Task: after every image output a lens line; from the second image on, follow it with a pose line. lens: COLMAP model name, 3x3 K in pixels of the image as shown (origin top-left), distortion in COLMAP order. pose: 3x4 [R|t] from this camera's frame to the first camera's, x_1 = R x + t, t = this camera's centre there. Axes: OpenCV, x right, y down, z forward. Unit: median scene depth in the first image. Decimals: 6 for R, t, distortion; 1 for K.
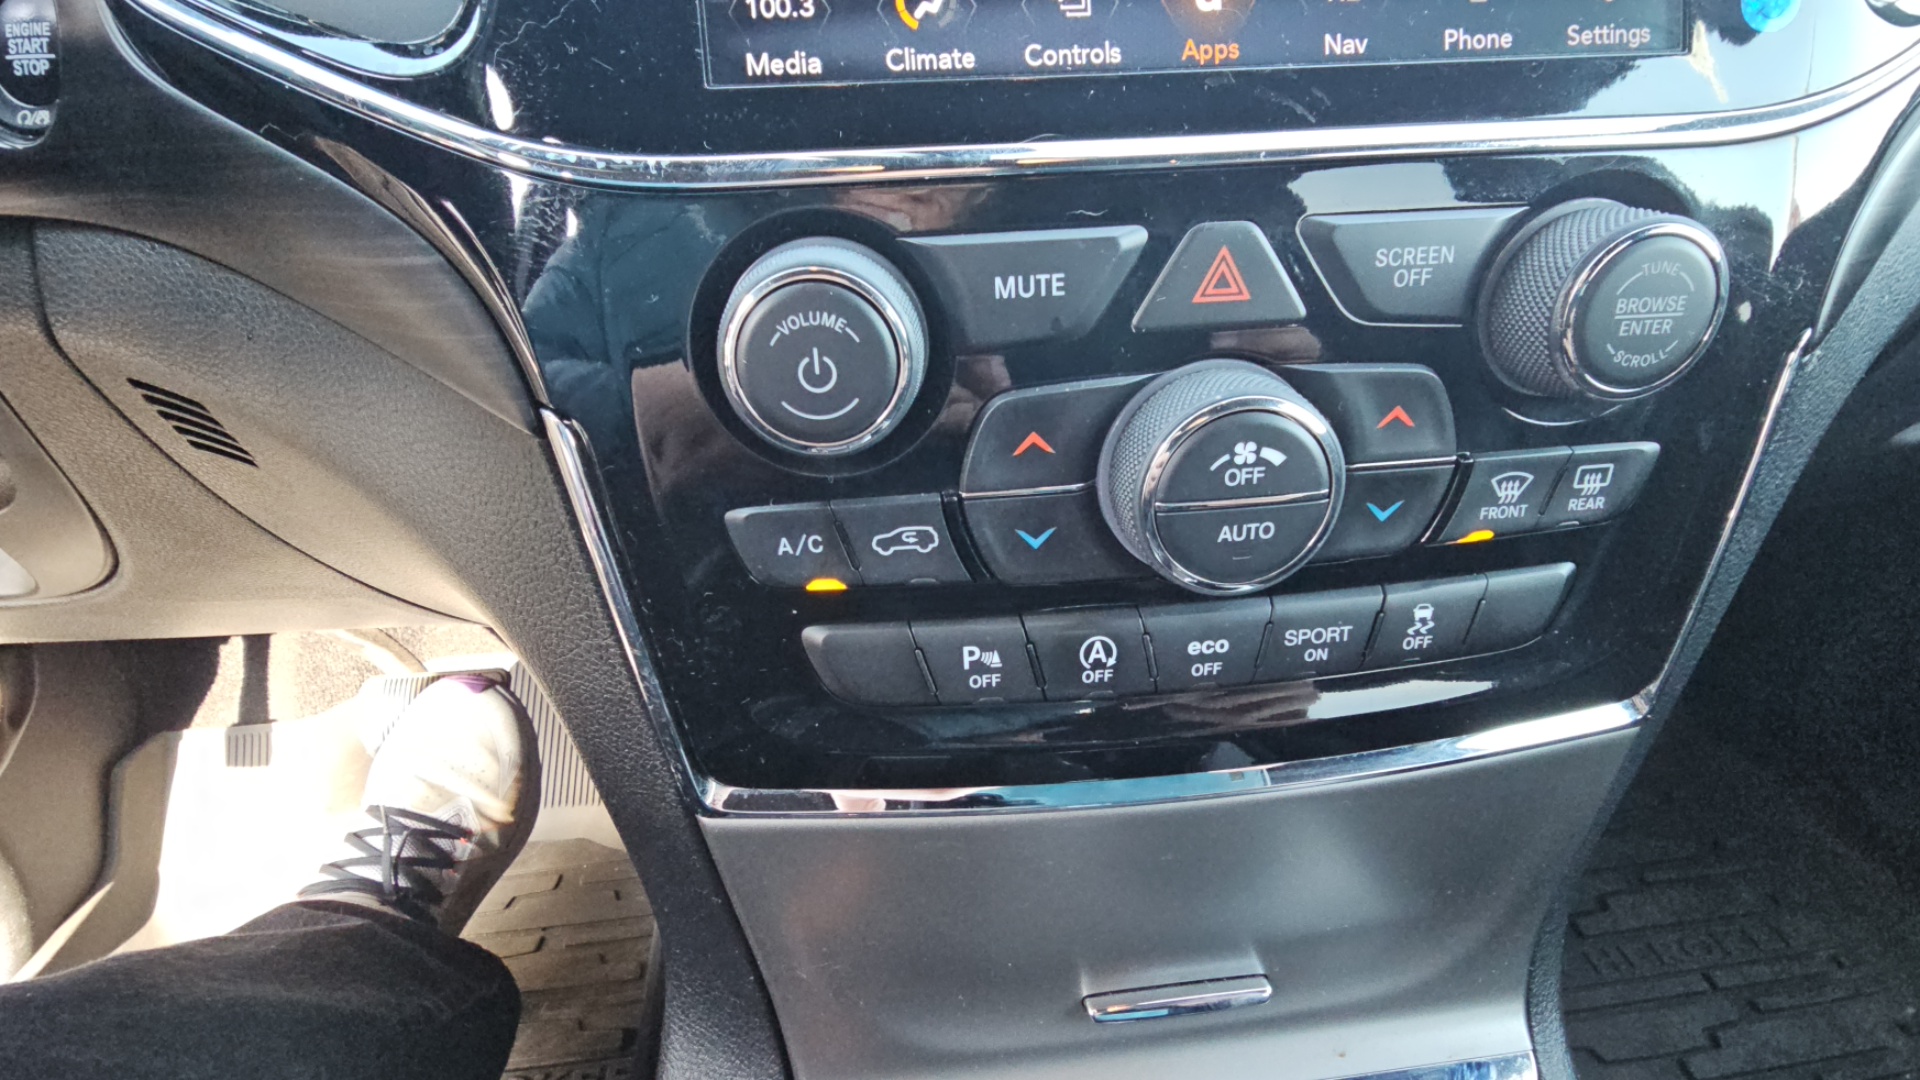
lens RADIAL K [[861.1, 0, 991.3], [0, 861.1, 544.3], [0, 0, 1]] dist [0.008283, -0.005975]
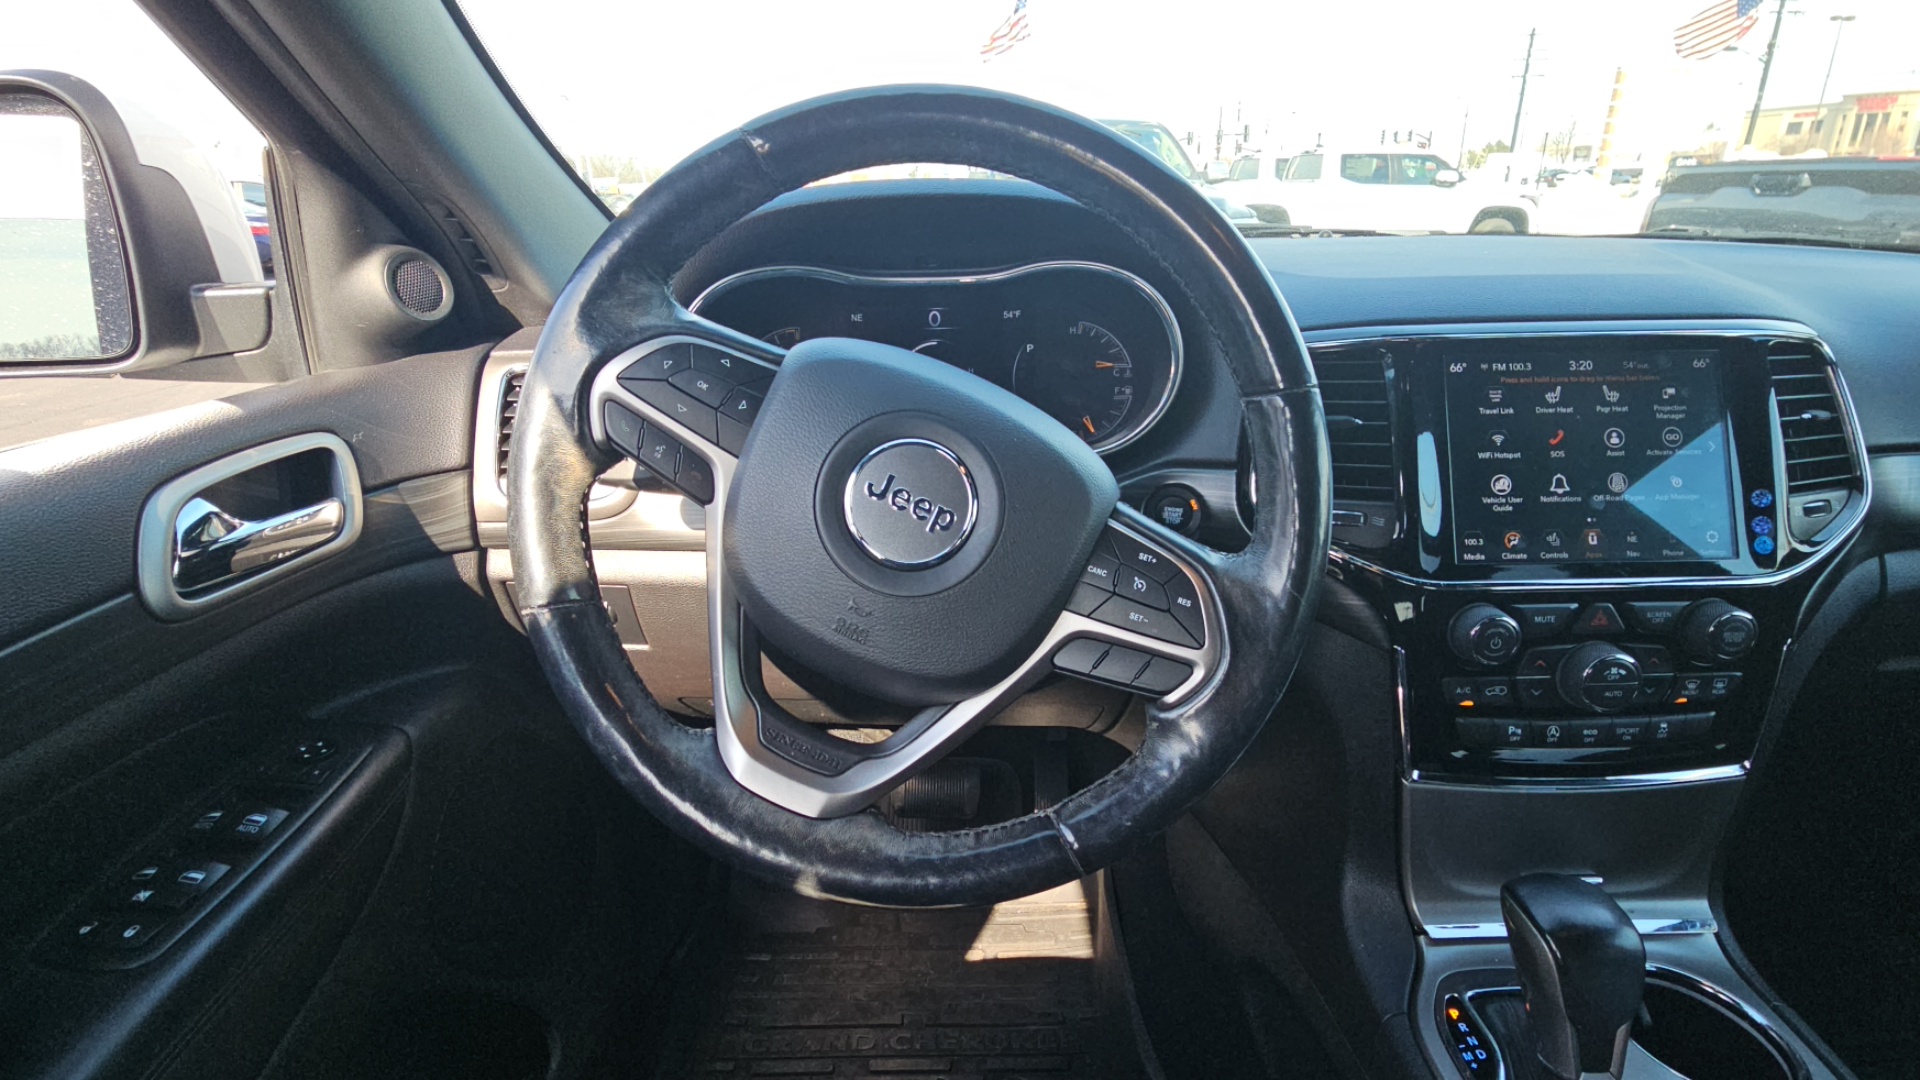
lens RADIAL K [[861.1, 0, 980.8], [0, 861.1, 555.8], [0, 0, 1]] dist [0.008283, -0.005975]
pose [[0.995404, 0.042377, -0.085881, -1.803061], [-0.056930, 0.982953, -0.174822, 0.177554], [0.077009, 0.178907, 0.980847, -2.469594]]
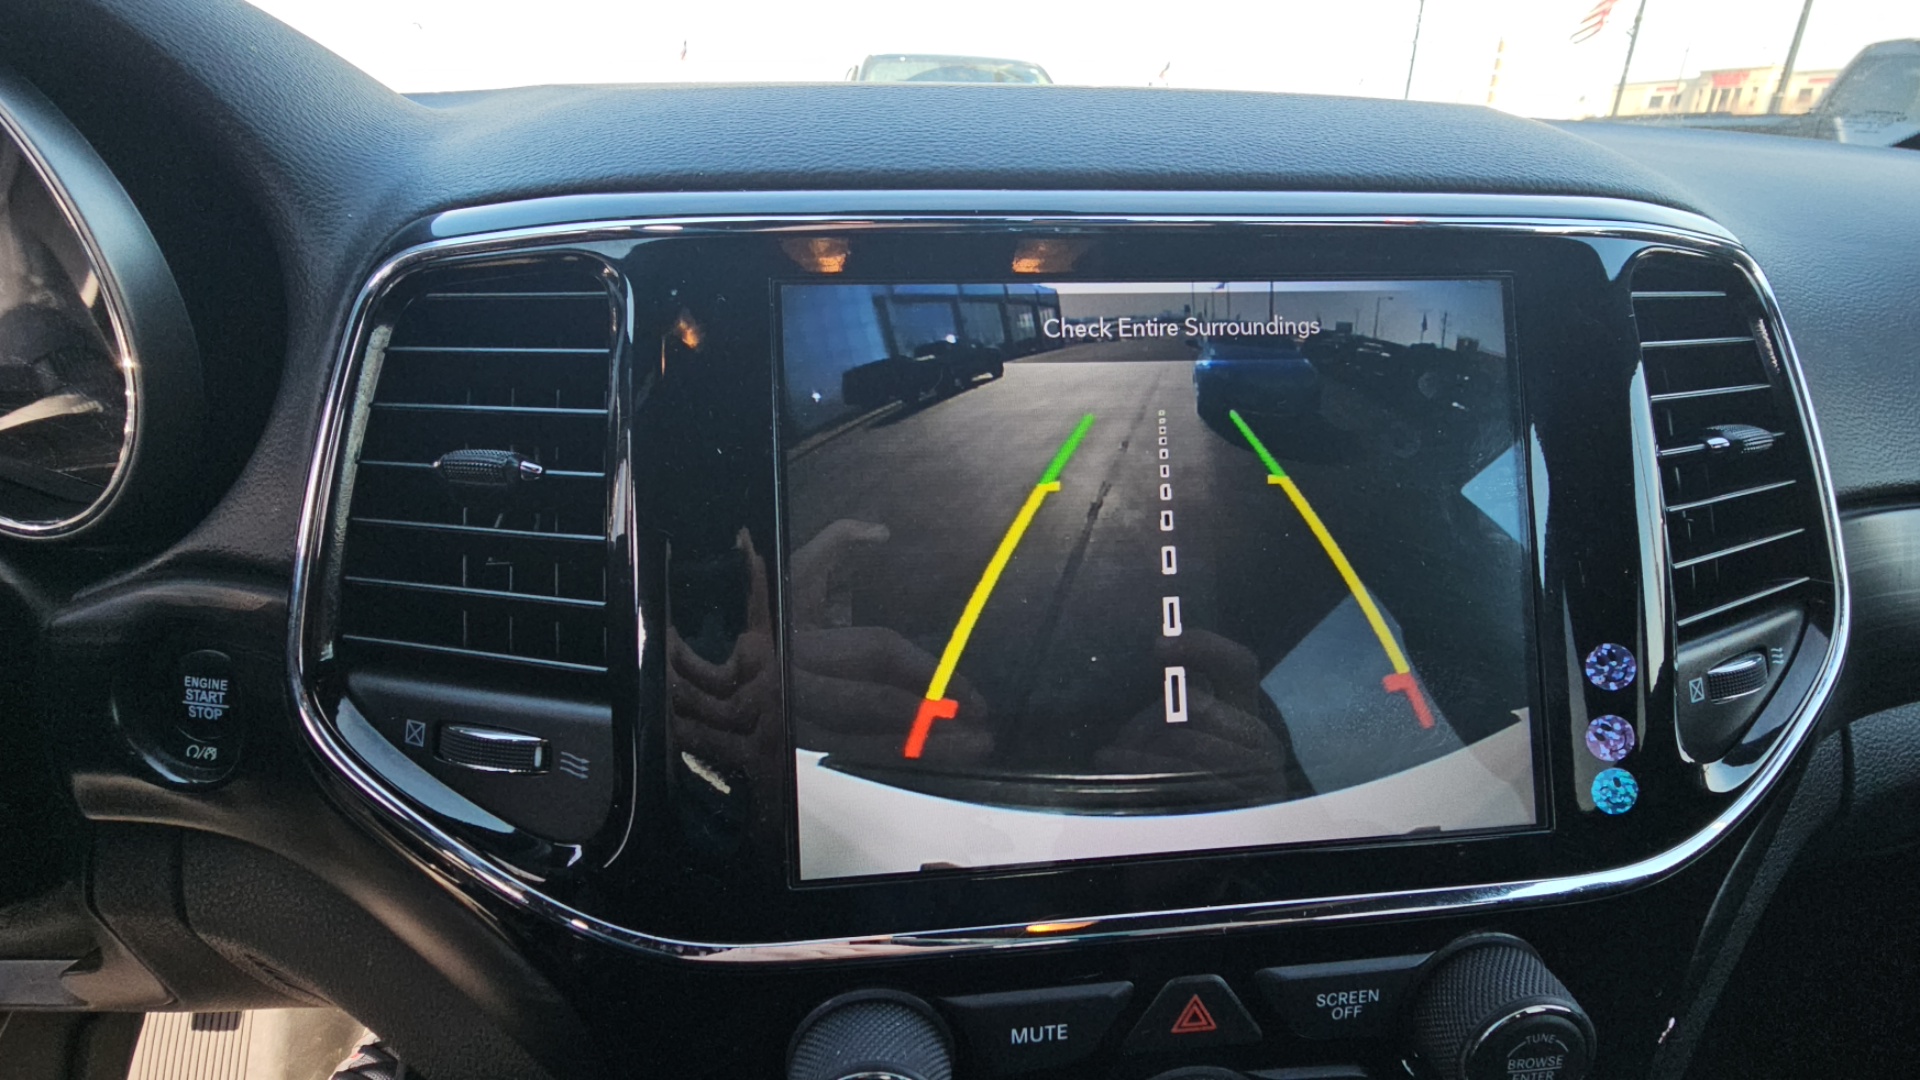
lens RADIAL K [[861.1, 0, 991.5], [0, 861.1, 555.9], [0, 0, 1]] dist [0.008283, -0.005975]
pose [[0.999499, 0.024107, 0.020487, -0.060998], [-0.021077, 0.990339, -0.137058, -0.746448], [-0.023594, 0.136558, 0.990351, -0.293713]]
